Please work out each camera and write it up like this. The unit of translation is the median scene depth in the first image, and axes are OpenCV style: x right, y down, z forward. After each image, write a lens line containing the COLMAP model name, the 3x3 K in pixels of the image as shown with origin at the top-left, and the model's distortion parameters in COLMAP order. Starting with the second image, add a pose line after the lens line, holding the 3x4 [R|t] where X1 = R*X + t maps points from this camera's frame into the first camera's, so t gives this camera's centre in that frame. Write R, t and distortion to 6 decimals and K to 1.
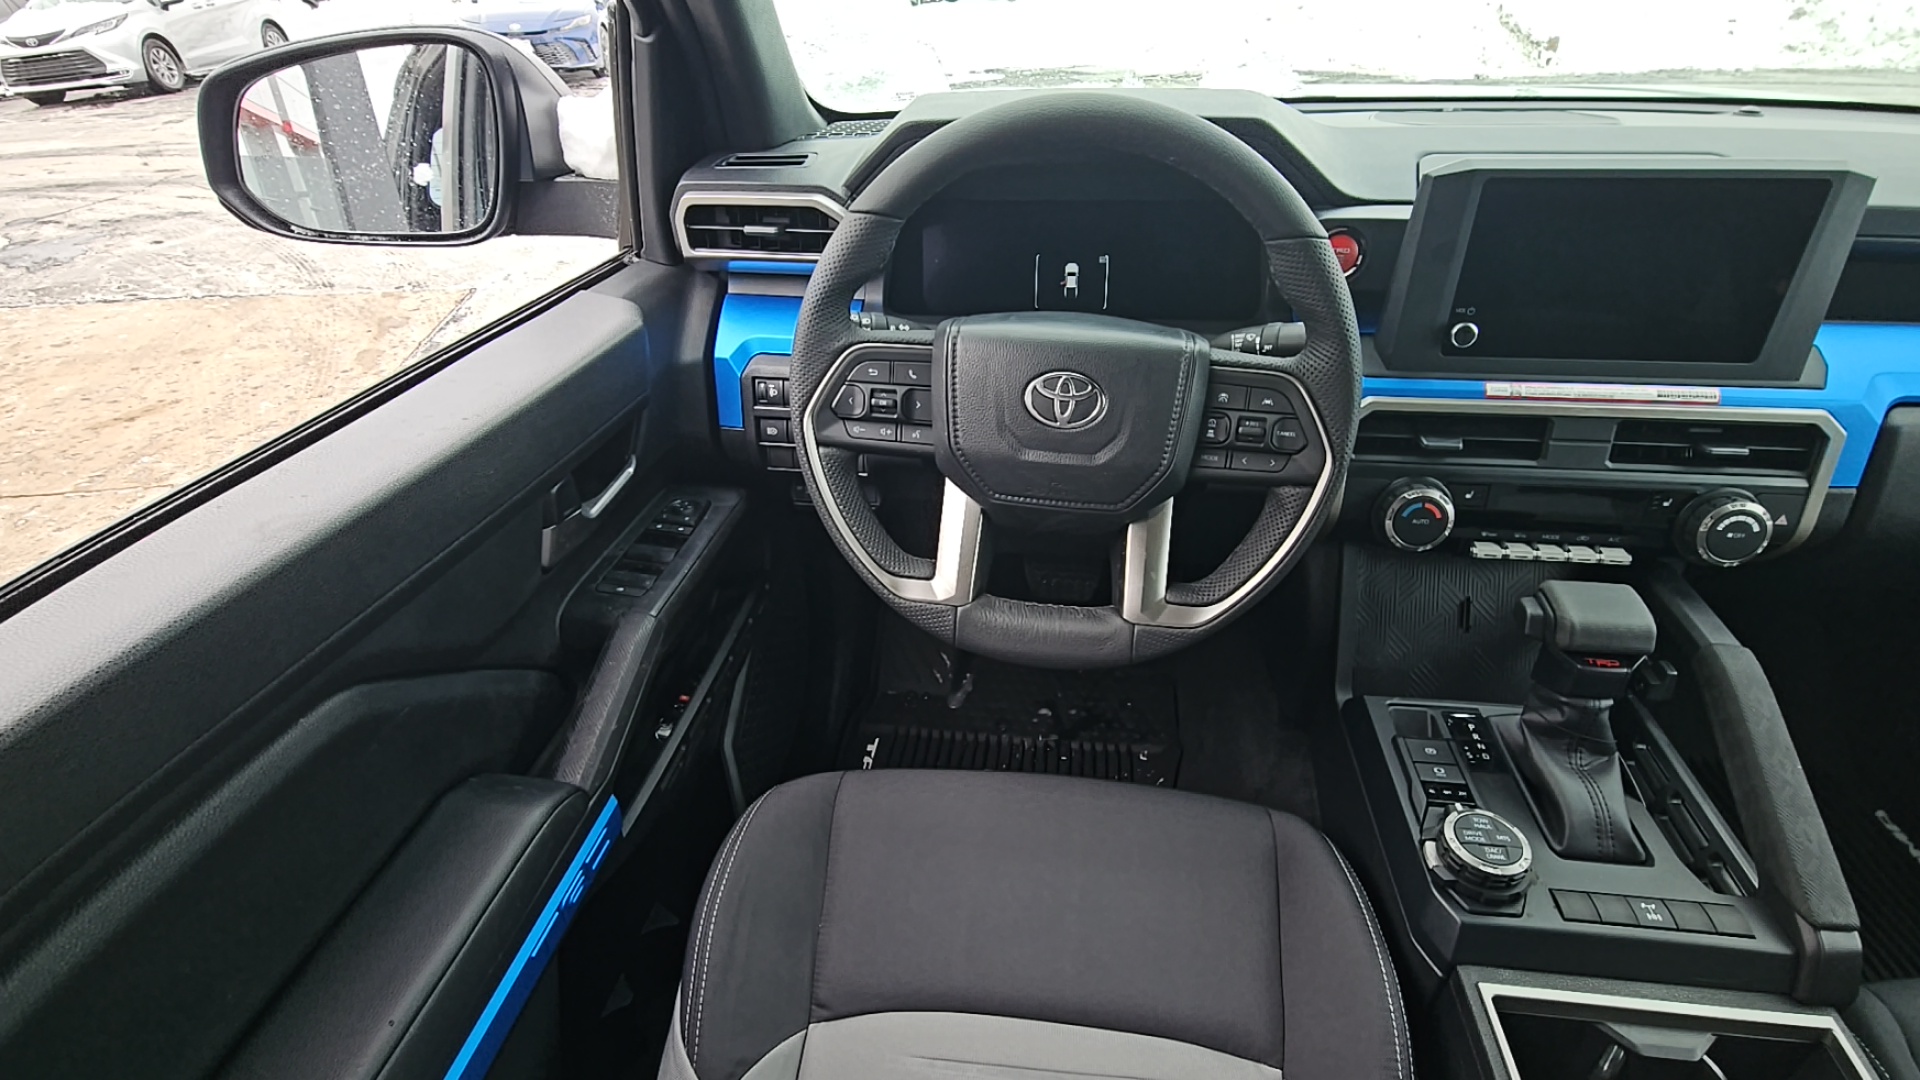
lens RADIAL K [[852.7, 0, 981.5], [0, 852.7, 549.1], [0, 0, 1]] dist [0.009931, -0.006981]
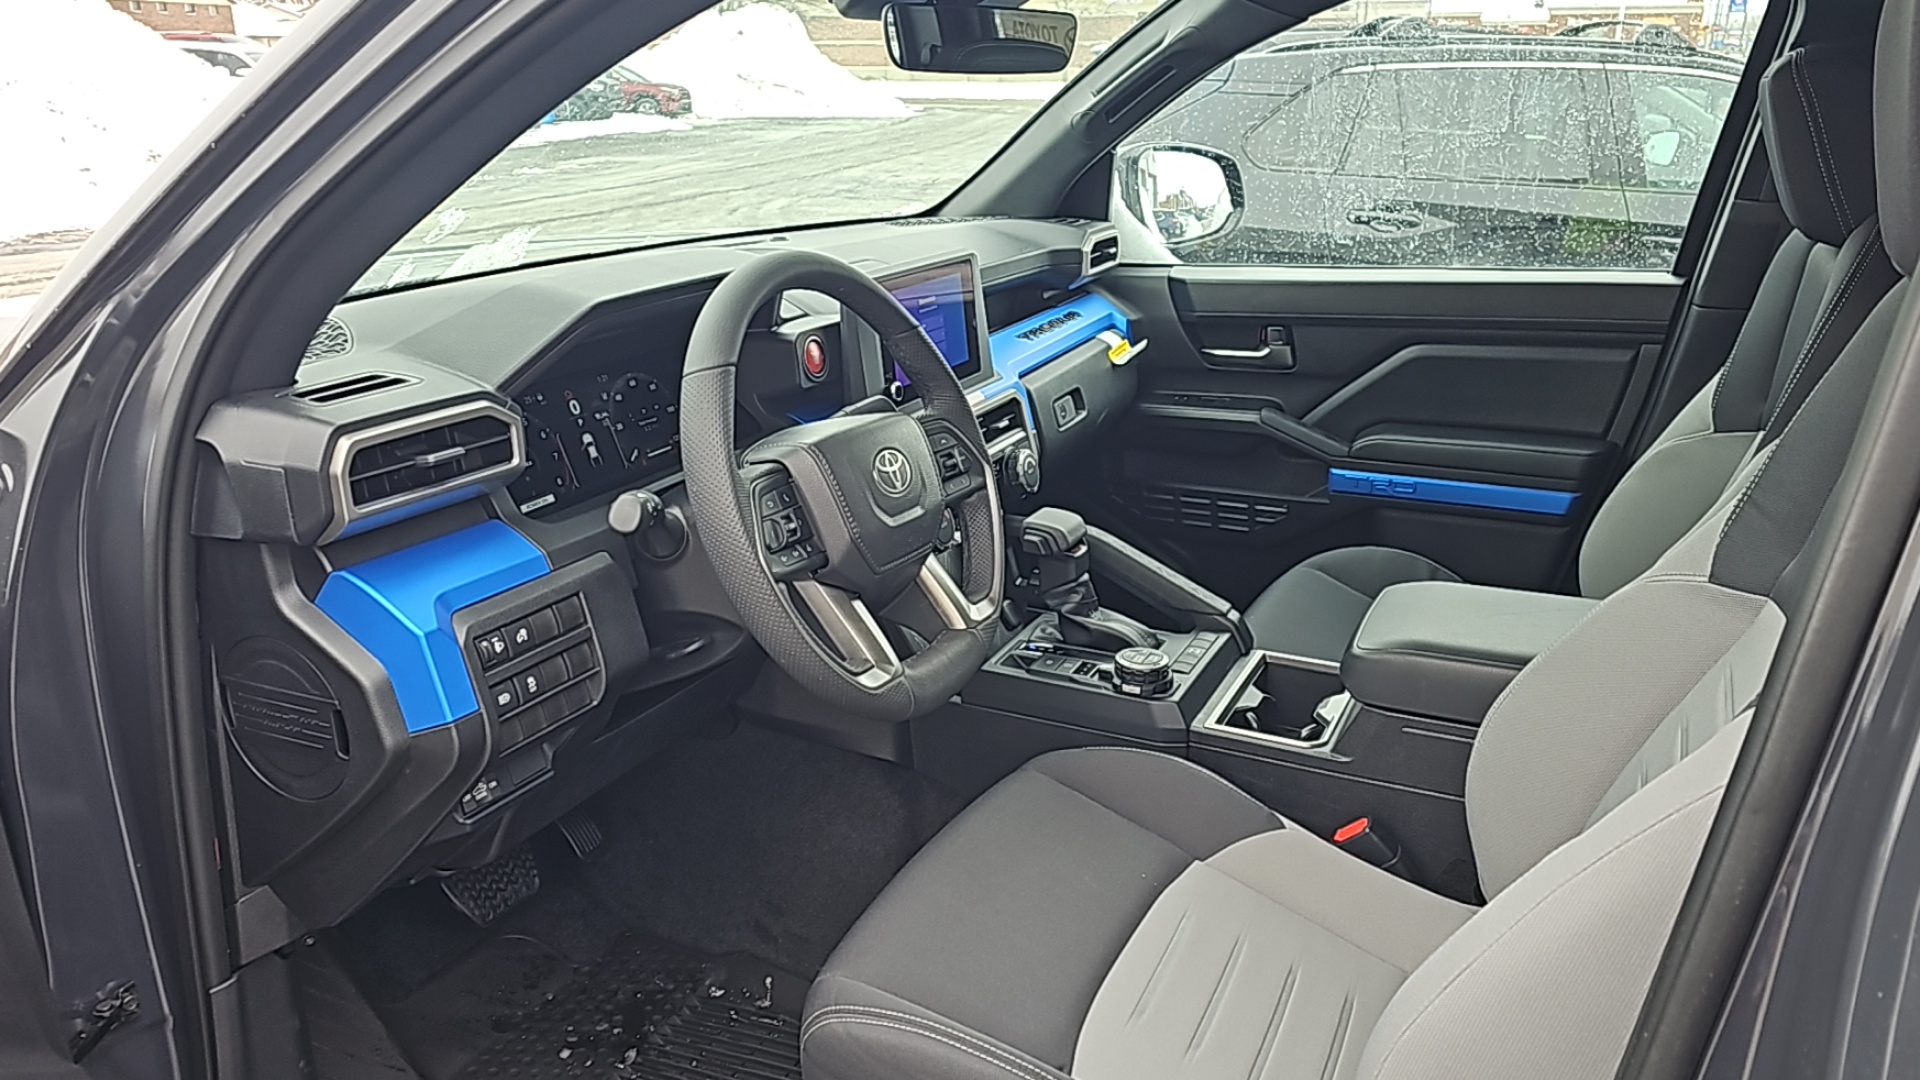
lens RADIAL K [[1367.6, 0, 973.8], [0, 1367.6, 559.8], [0, 0, 1]] dist [0.074549, -0.051967]
pose [[0.318173, -0.293512, 0.901453, -1.411104], [0.536833, 0.839510, 0.083865, -0.144093], [-0.781394, 0.457246, 0.424676, 0.114415]]
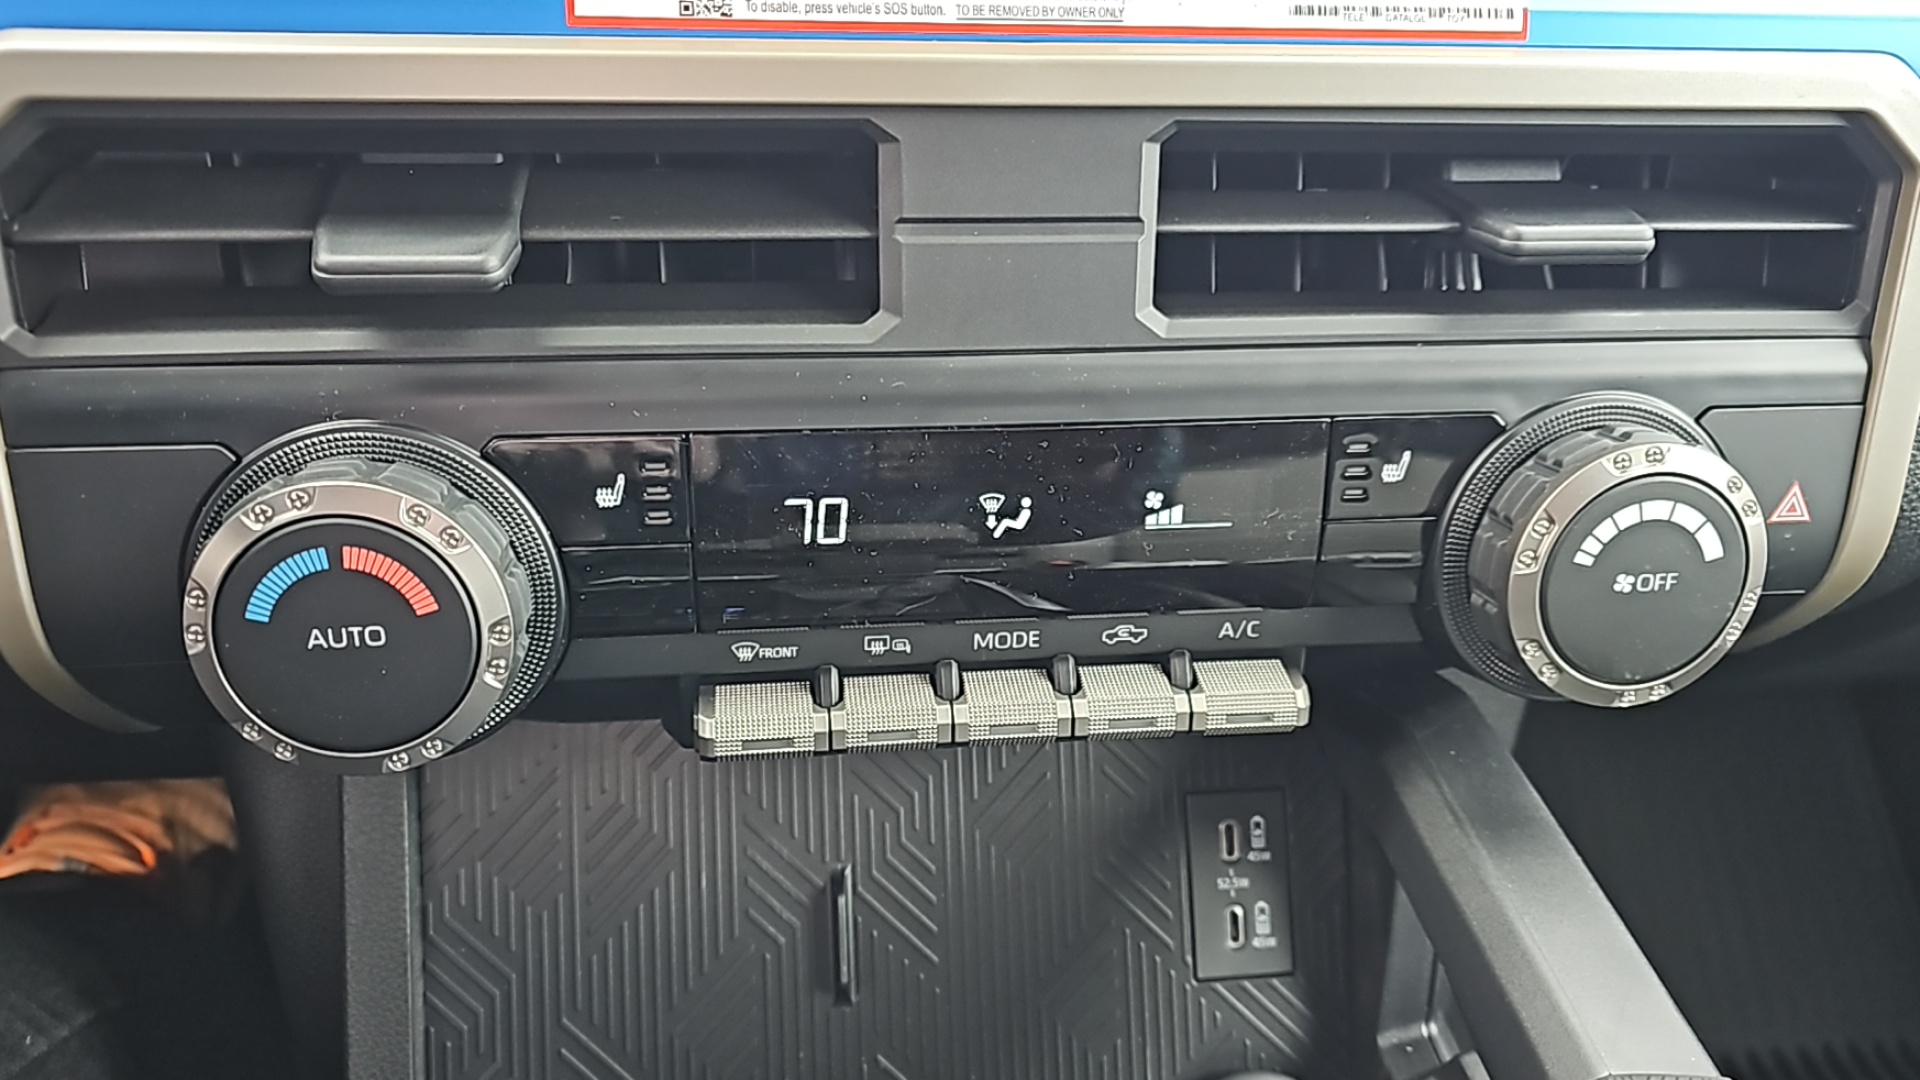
lens RADIAL K [[1367.6, 0, 957.7], [0, 1367.6, 572.4], [0, 0, 1]] dist [0.074549, -0.051967]
pose [[0.966481, -0.083848, 0.242662, 0.600956], [0.092918, 0.995330, -0.026159, -0.026600], [-0.239336, 0.047829, 0.969758, 0.667877]]
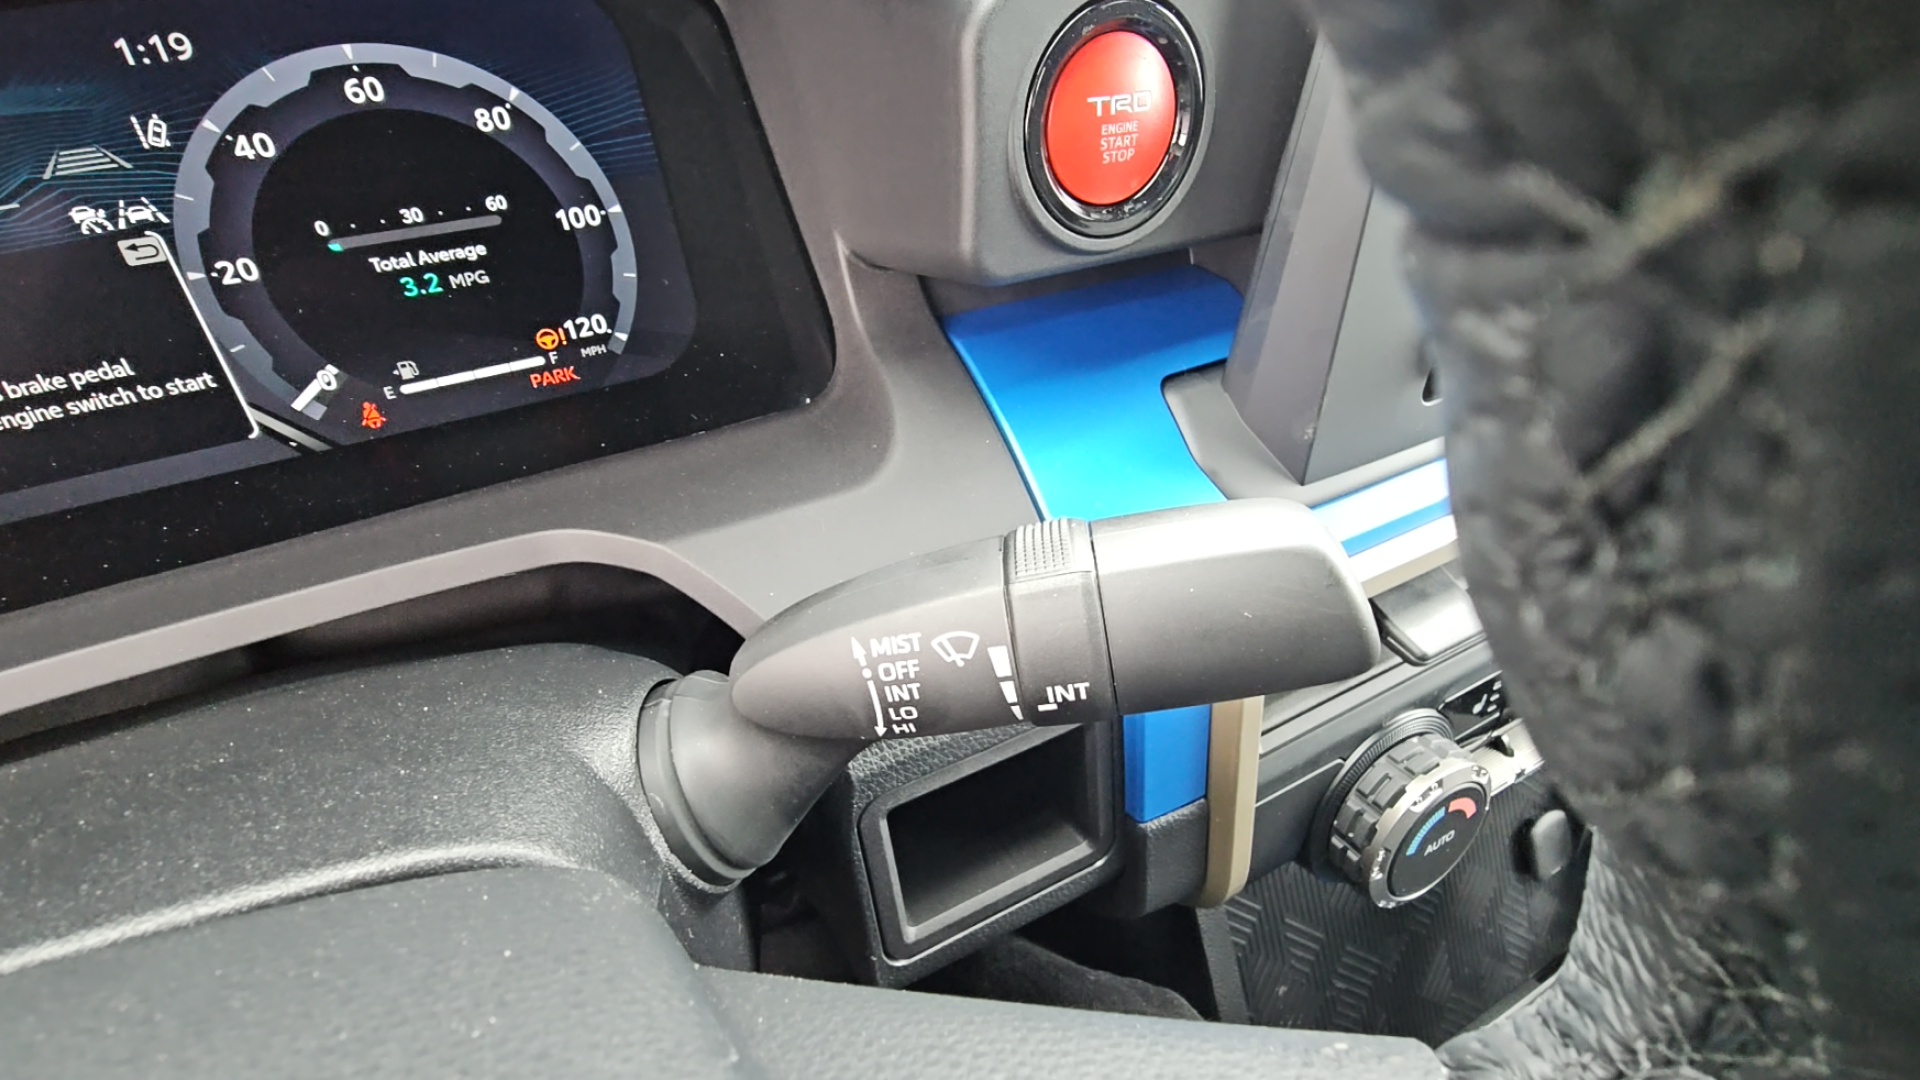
lens RADIAL K [[852.7, 0, 971.2], [0, 852.7, 540.7], [0, 0, 1]] dist [0.009931, -0.006981]
pose [[0.818194, -0.353526, 0.453407, 0.236546], [0.286148, 0.934396, 0.212190, -0.302294], [-0.498676, -0.043871, 0.865677, 0.821007]]
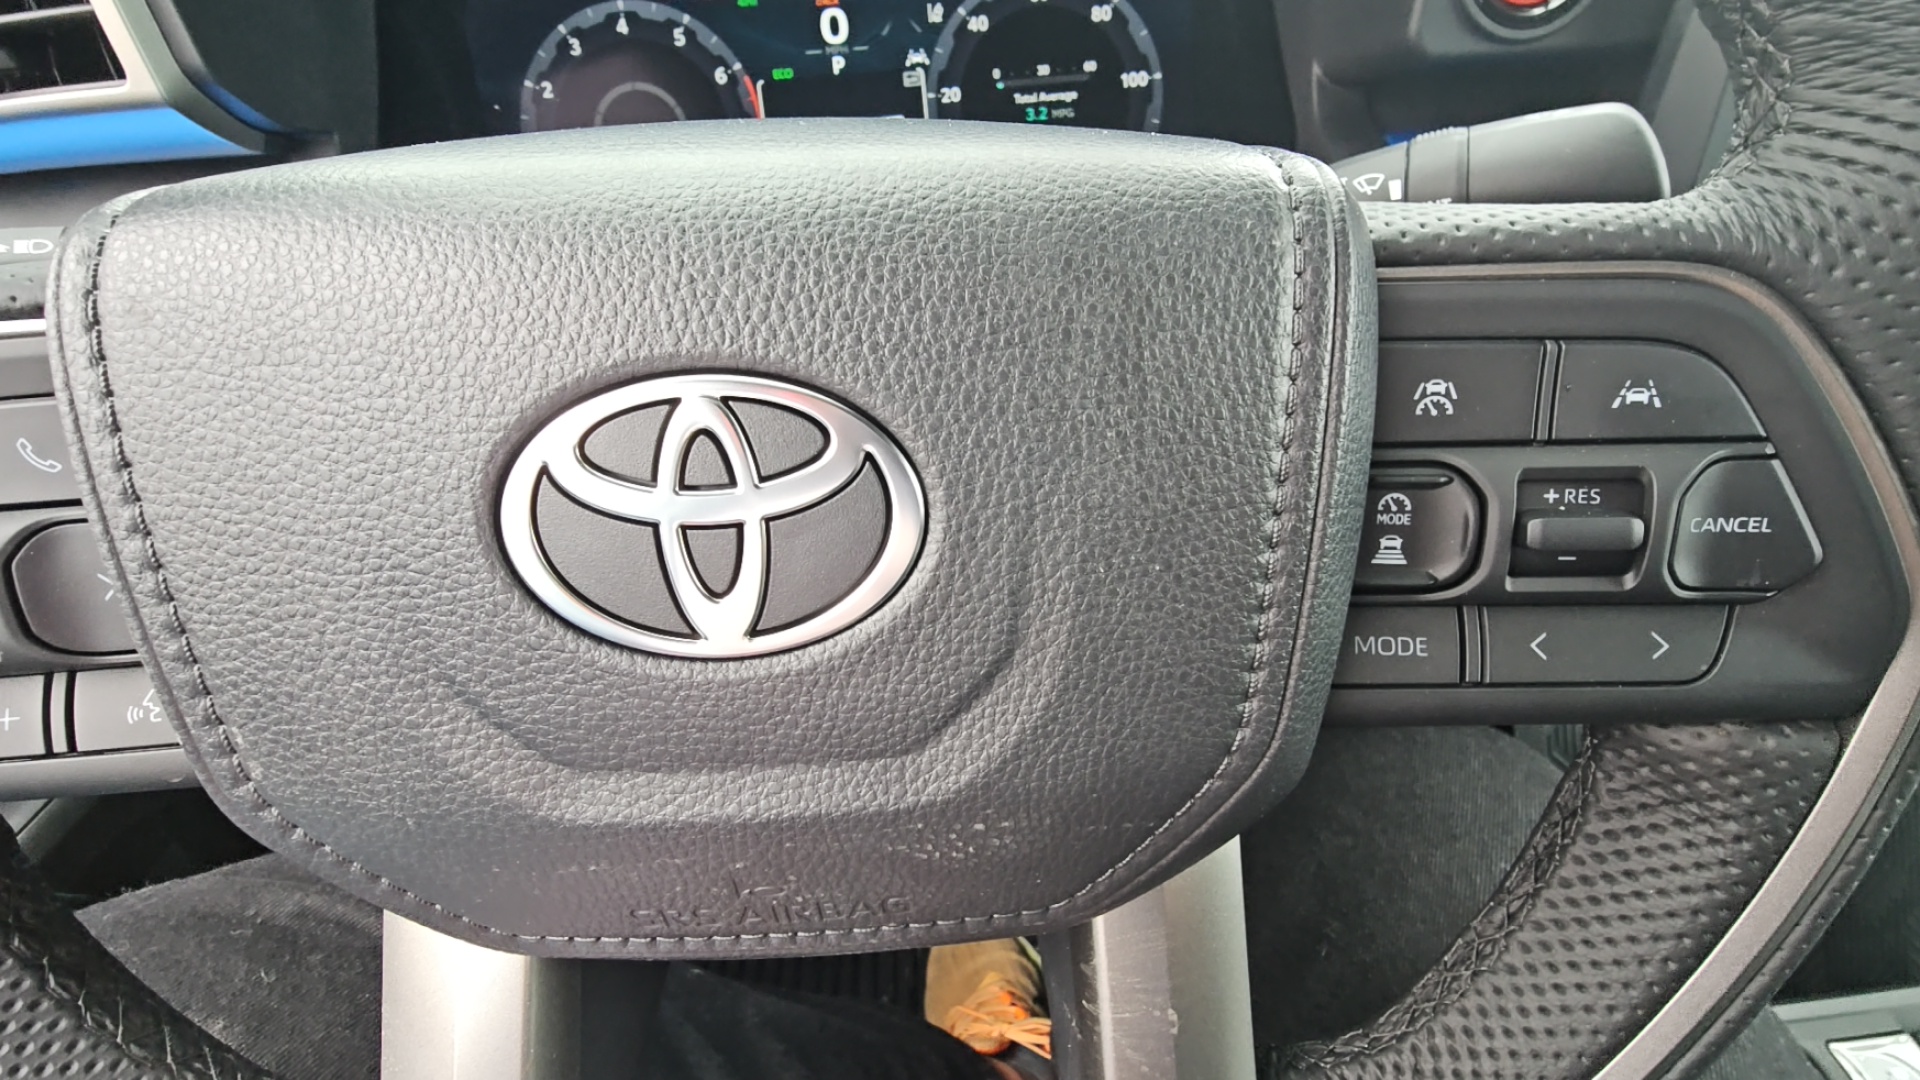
lens RADIAL K [[852.7, 0, 982.6], [0, 852.7, 545.3], [0, 0, 1]] dist [0.009931, -0.006981]
pose [[0.982804, -0.140385, 0.119951, 0.111690], [0.136717, 0.989869, 0.038321, -0.142092], [-0.124115, -0.021263, 0.992040, 0.680968]]
